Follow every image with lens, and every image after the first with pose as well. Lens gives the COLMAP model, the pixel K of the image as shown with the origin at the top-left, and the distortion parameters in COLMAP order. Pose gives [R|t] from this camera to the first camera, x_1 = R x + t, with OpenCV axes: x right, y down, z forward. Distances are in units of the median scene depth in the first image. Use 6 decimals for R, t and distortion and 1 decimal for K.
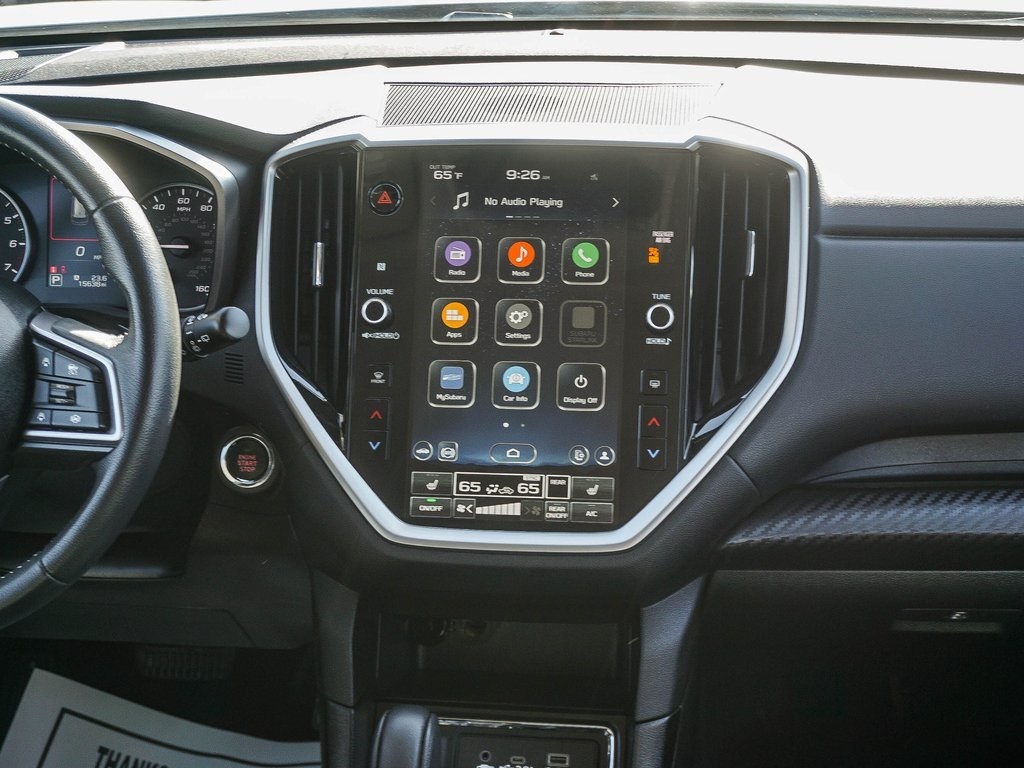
lens RADIAL K [[1482.6, 0, 510.4], [0, 1482.6, 382.0], [0, 0, 1]] dist [-0.007757, 0.000000]
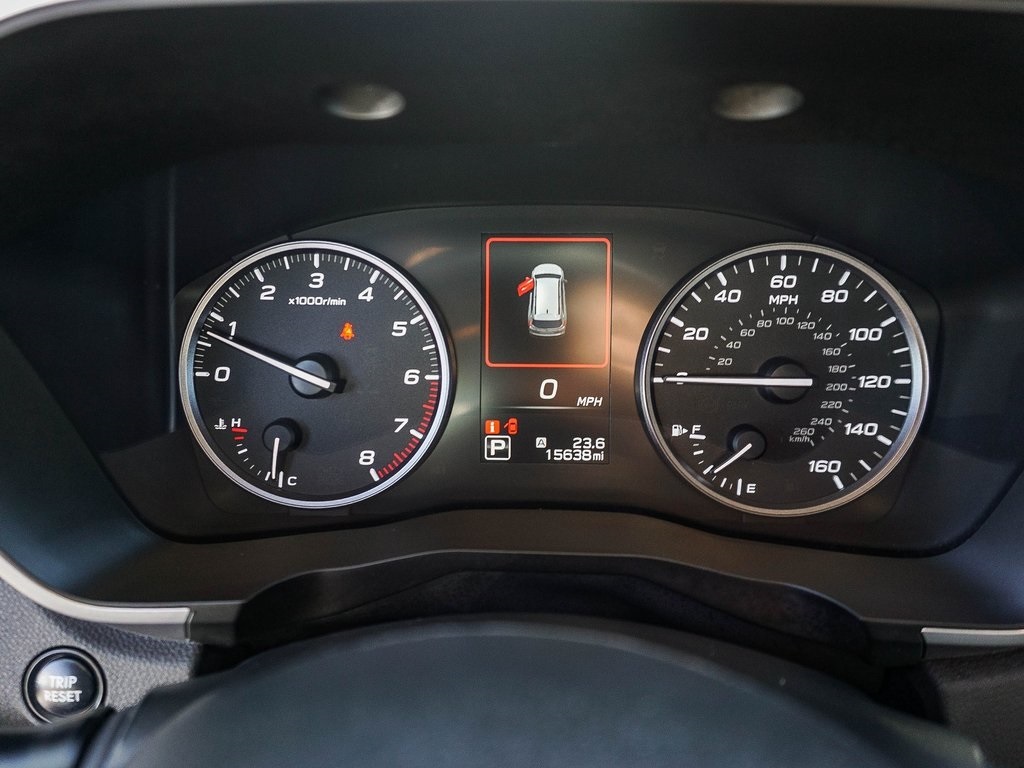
lens RADIAL K [[715.7, 0, 512.8], [0, 715.7, 384.4], [0, 0, 1]] dist [0.058906, 0.002286]
pose [[0.997978, -0.021883, 0.059667, -0.355280], [0.020974, 0.999655, 0.015825, -0.105347], [-0.059993, -0.014542, 0.998093, 0.859280]]
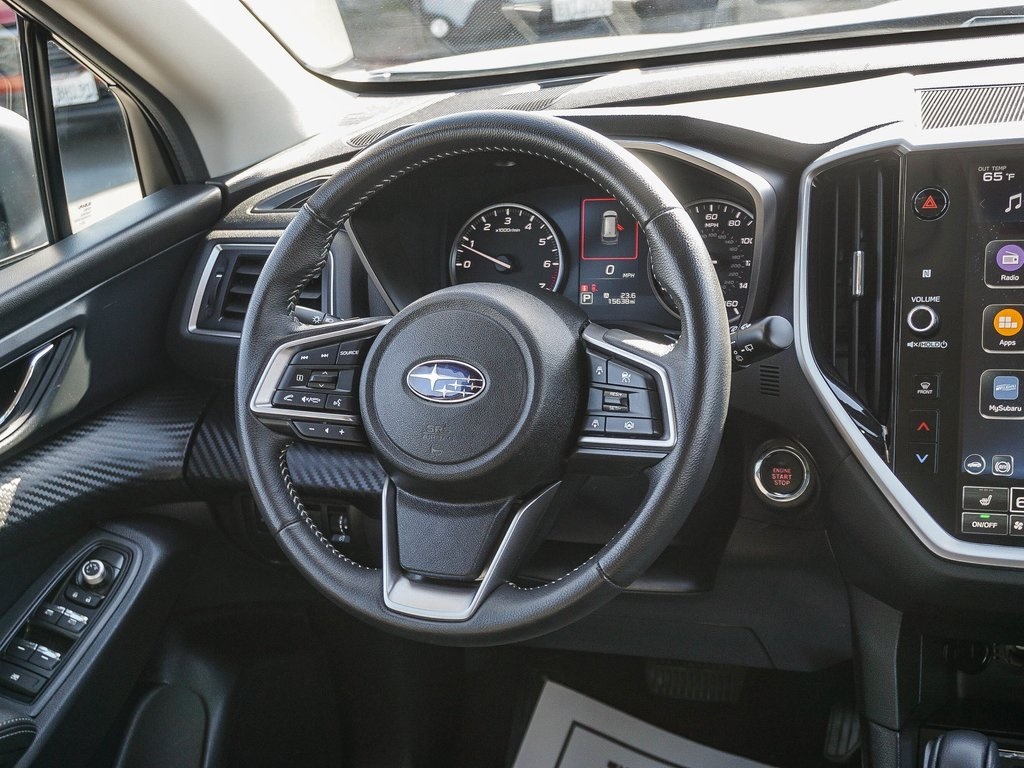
lens RADIAL K [[1482.6, 0, 511.2], [0, 1482.6, 380.9], [0, 0, 1]] dist [-0.007757, 0.000000]
pose [[0.956955, -0.003451, -0.290216, -0.065258], [-0.004946, 0.999590, -0.028197, 0.020258], [0.290194, 0.028419, 0.956546, -0.000033]]
